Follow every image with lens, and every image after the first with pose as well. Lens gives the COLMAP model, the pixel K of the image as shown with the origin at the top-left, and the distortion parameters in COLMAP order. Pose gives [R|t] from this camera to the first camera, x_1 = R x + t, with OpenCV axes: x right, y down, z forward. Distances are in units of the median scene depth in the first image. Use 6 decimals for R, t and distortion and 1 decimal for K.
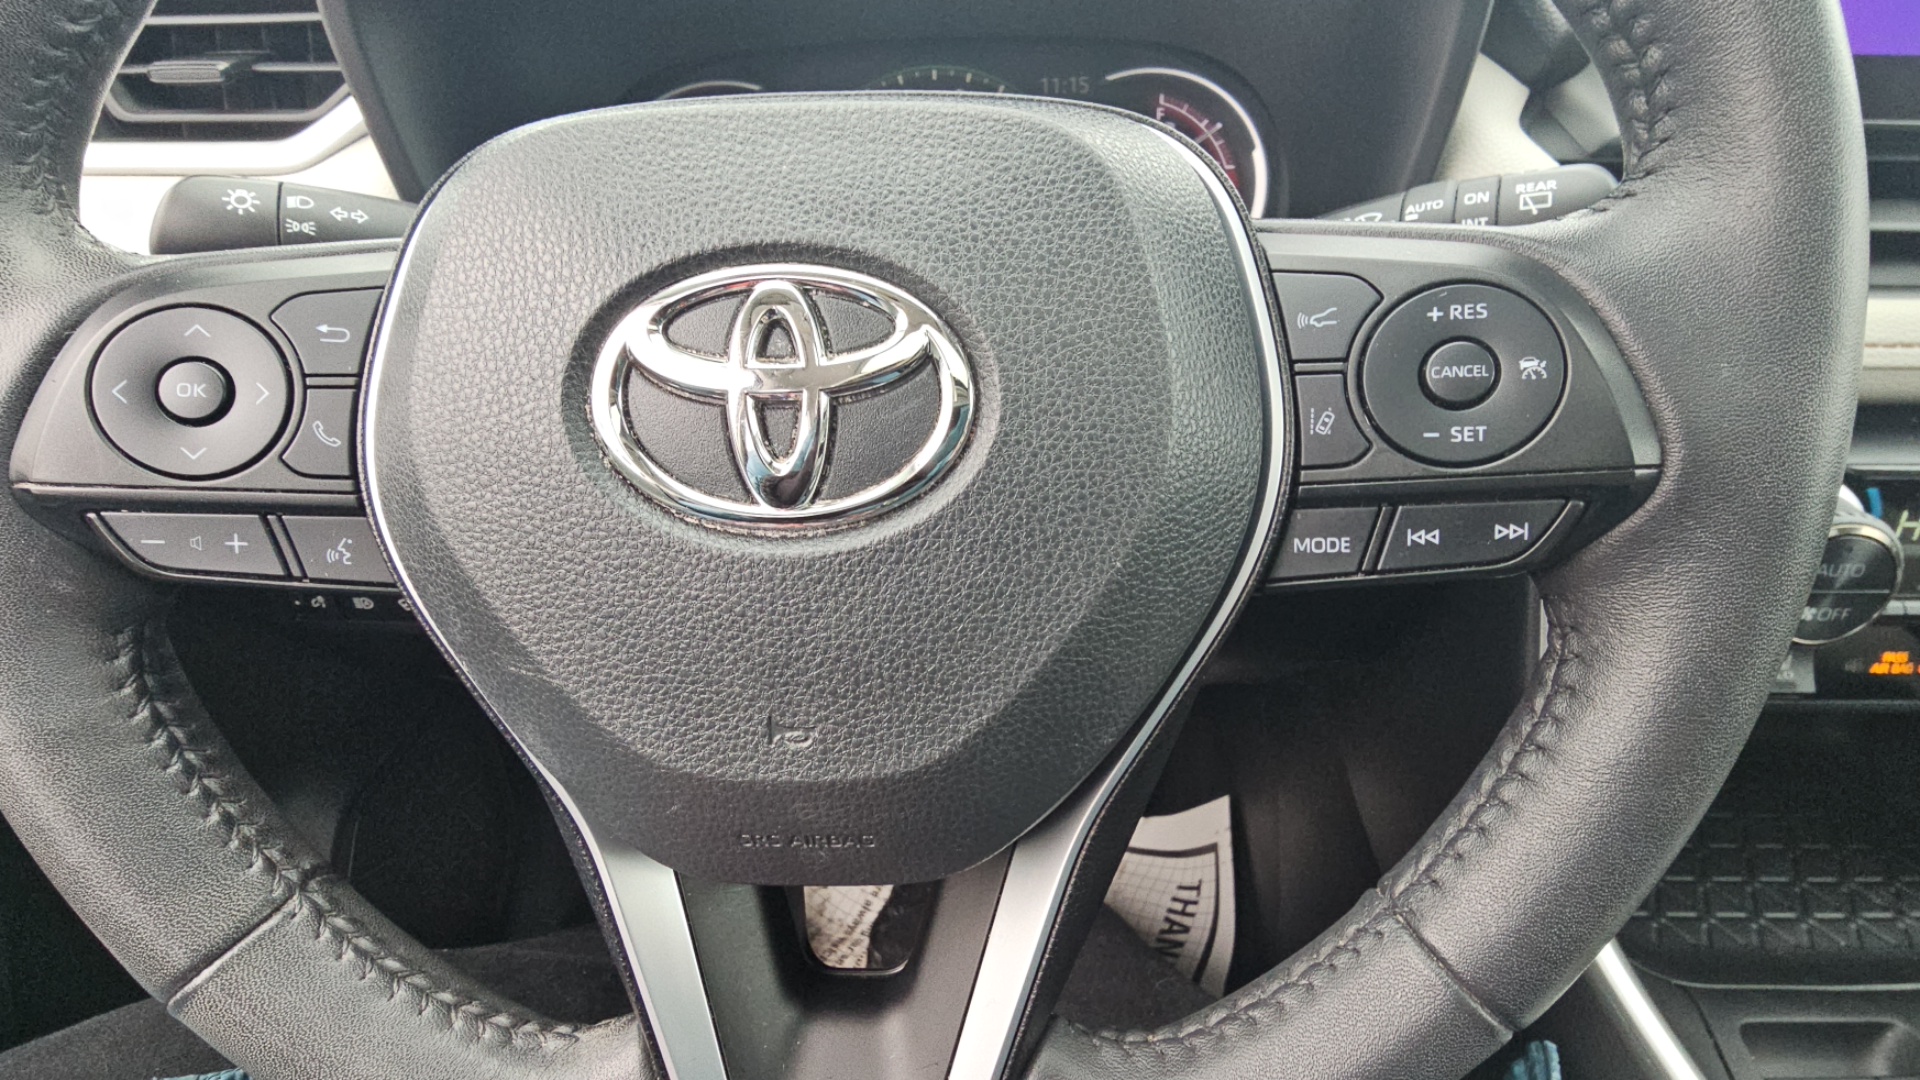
lens RADIAL K [[870.6, 0, 960.6], [0, 870.6, 545.5], [0, 0, 1]] dist [0.002256, 0.000232]
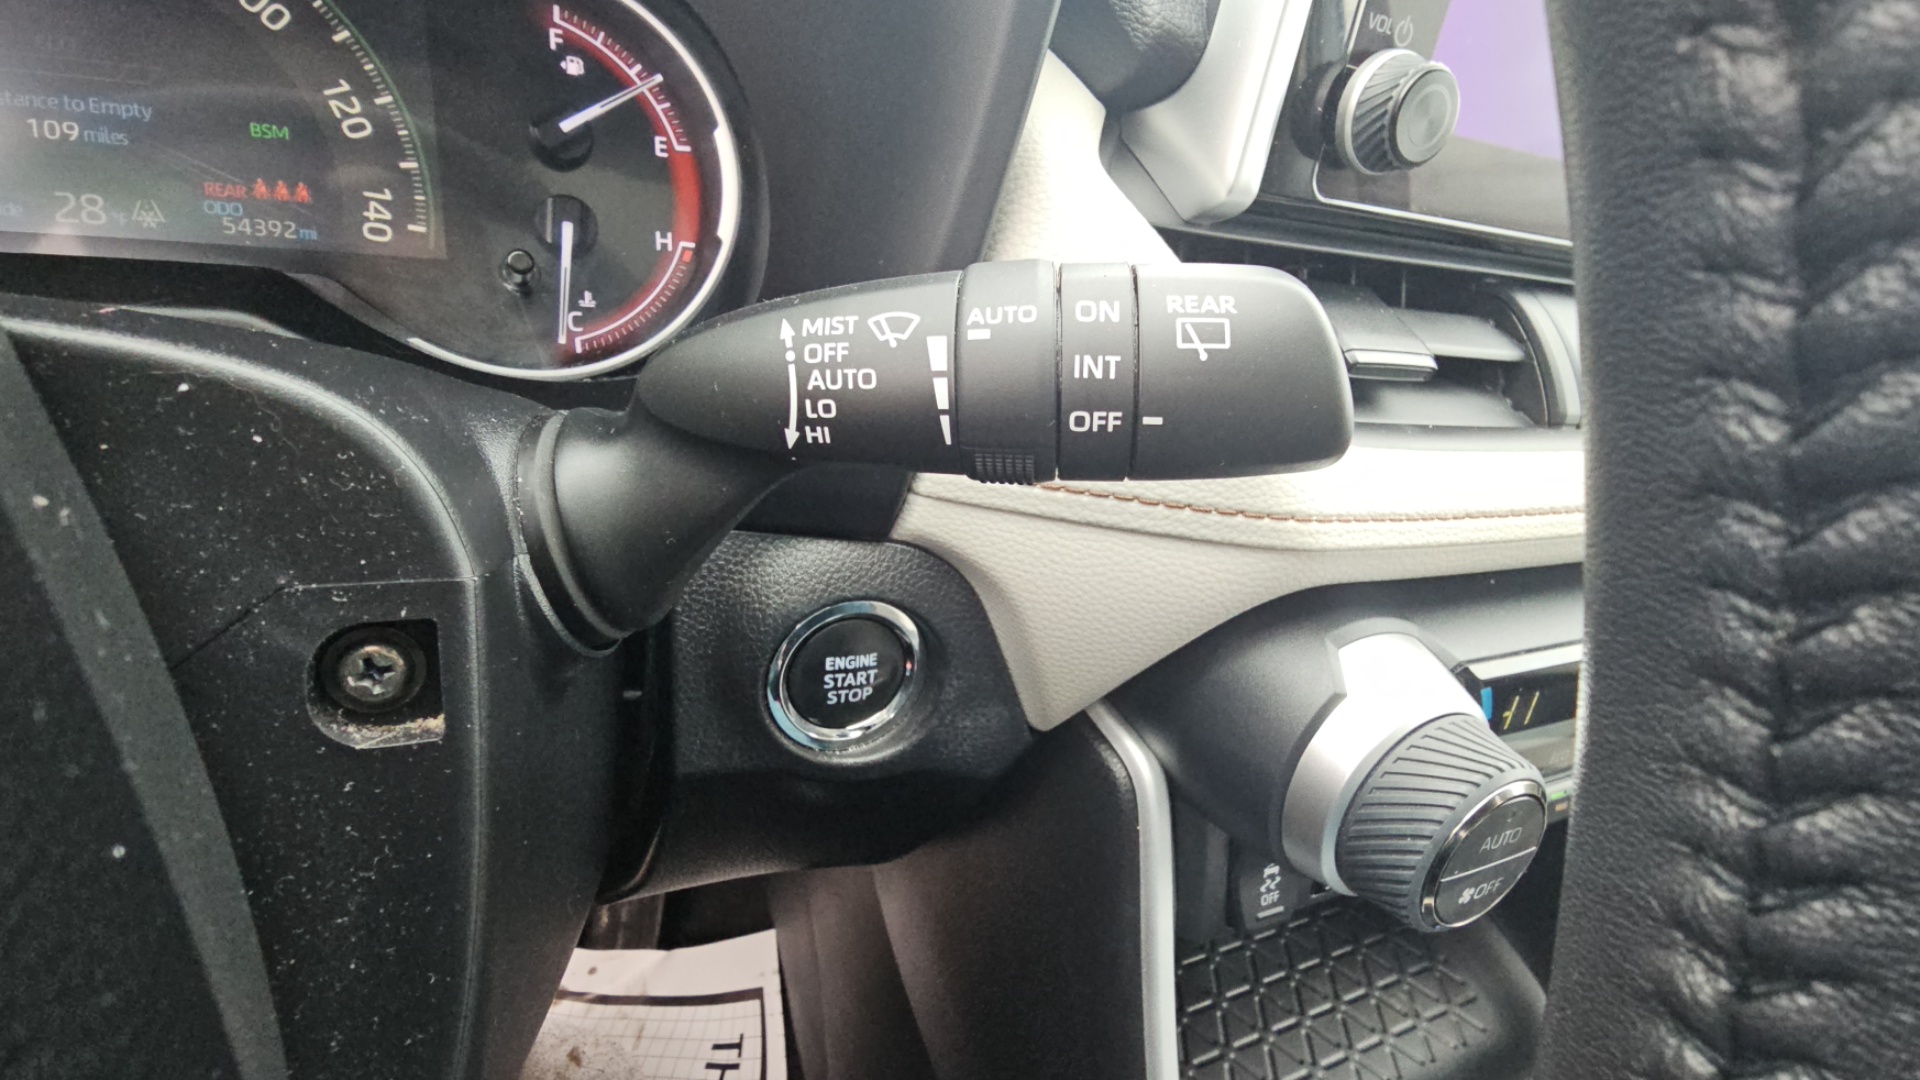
lens RADIAL K [[876.6, 0, 972.0], [0, 876.6, 538.4], [0, 0, 1]] dist [0.018306, -0.012807]
pose [[0.867308, -0.061693, 0.493933, 0.379166], [0.051725, 0.998088, 0.033838, -0.392531], [-0.495077, -0.003800, 0.868841, 0.818326]]
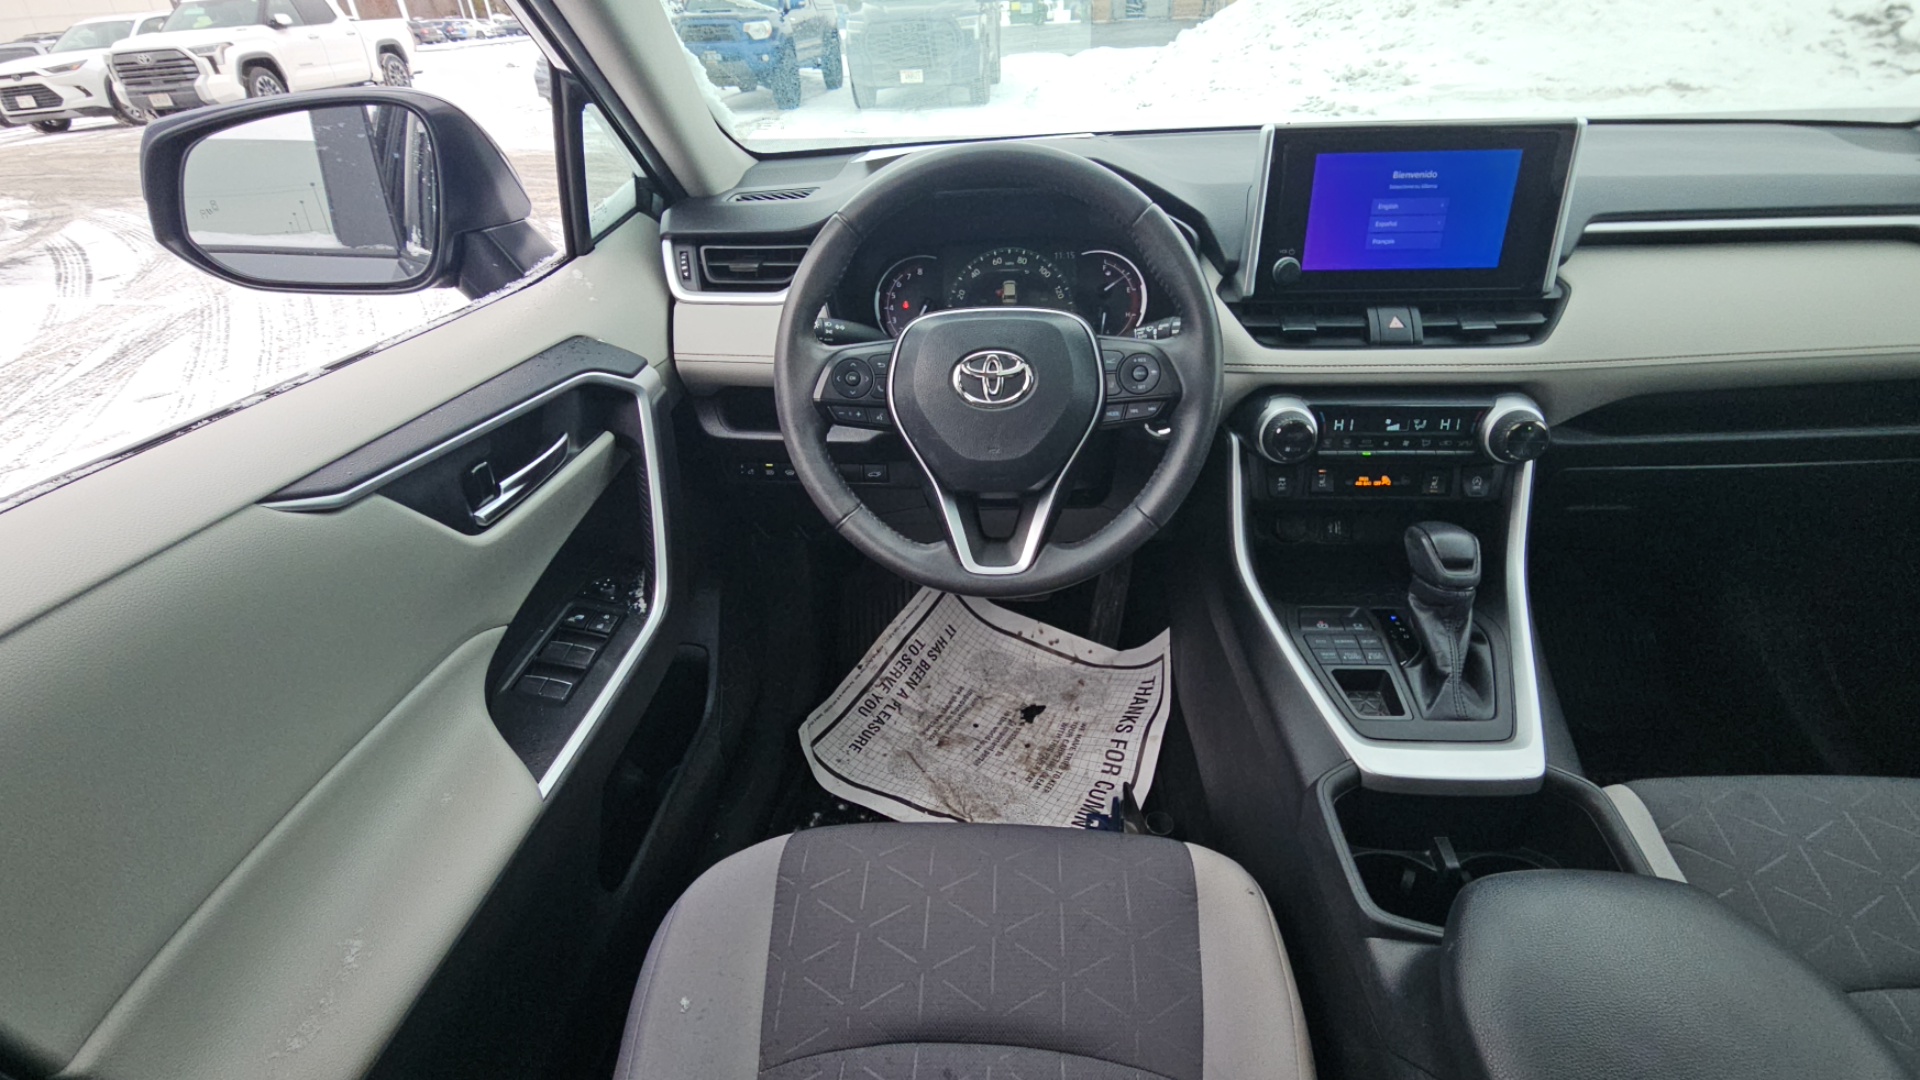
lens RADIAL K [[876.6, 0, 972.0], [0, 876.6, 538.4], [0, 0, 1]] dist [0.018306, -0.012807]
pose [[0.999745, 0.004975, -0.022032, -0.180227], [-0.005476, 0.999727, -0.022708, 0.709478], [0.021913, 0.022823, 0.999499, -3.298114]]
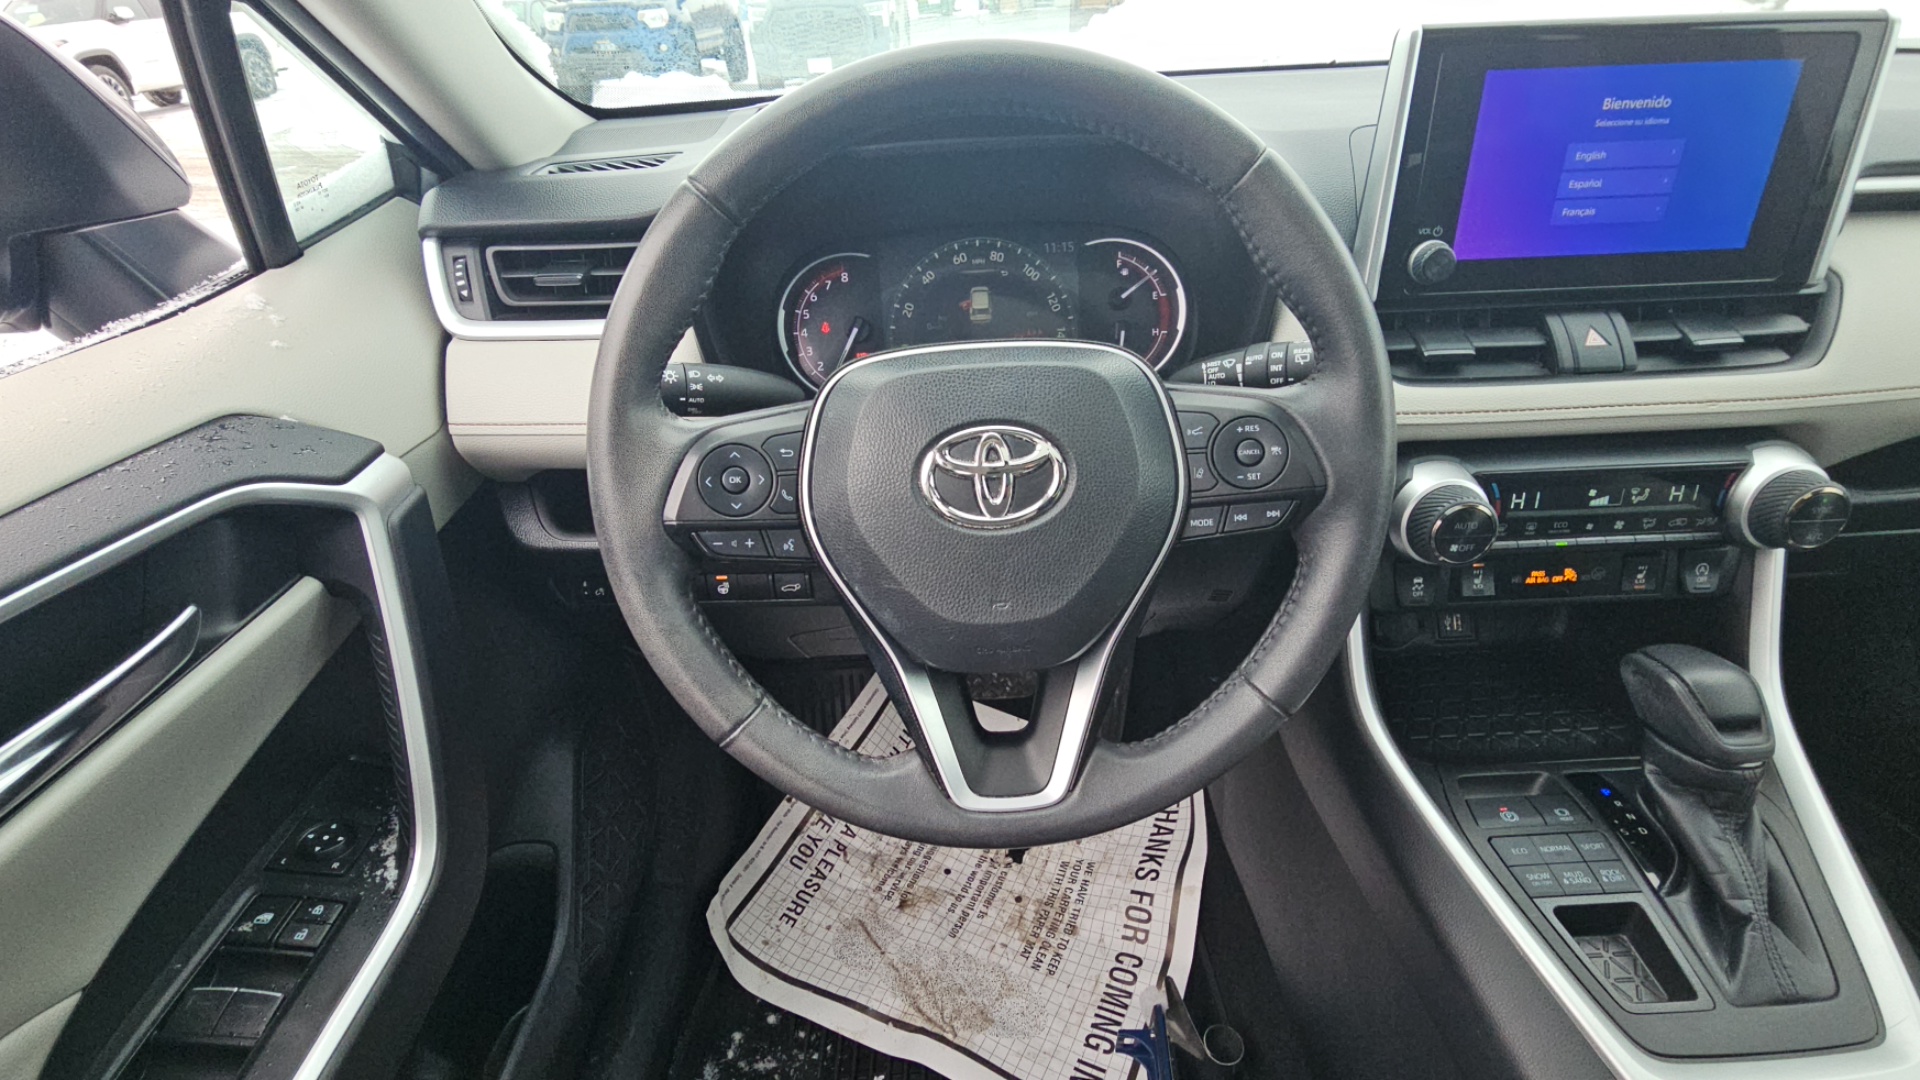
lens RADIAL K [[876.6, 0, 972.0], [0, 876.6, 538.4], [0, 0, 1]] dist [0.018306, -0.012807]
pose [[0.997497, -0.045892, 0.053801, -0.361999], [0.046753, 0.998796, -0.014845, 0.049390], [-0.053055, 0.017323, 0.998441, -1.416280]]
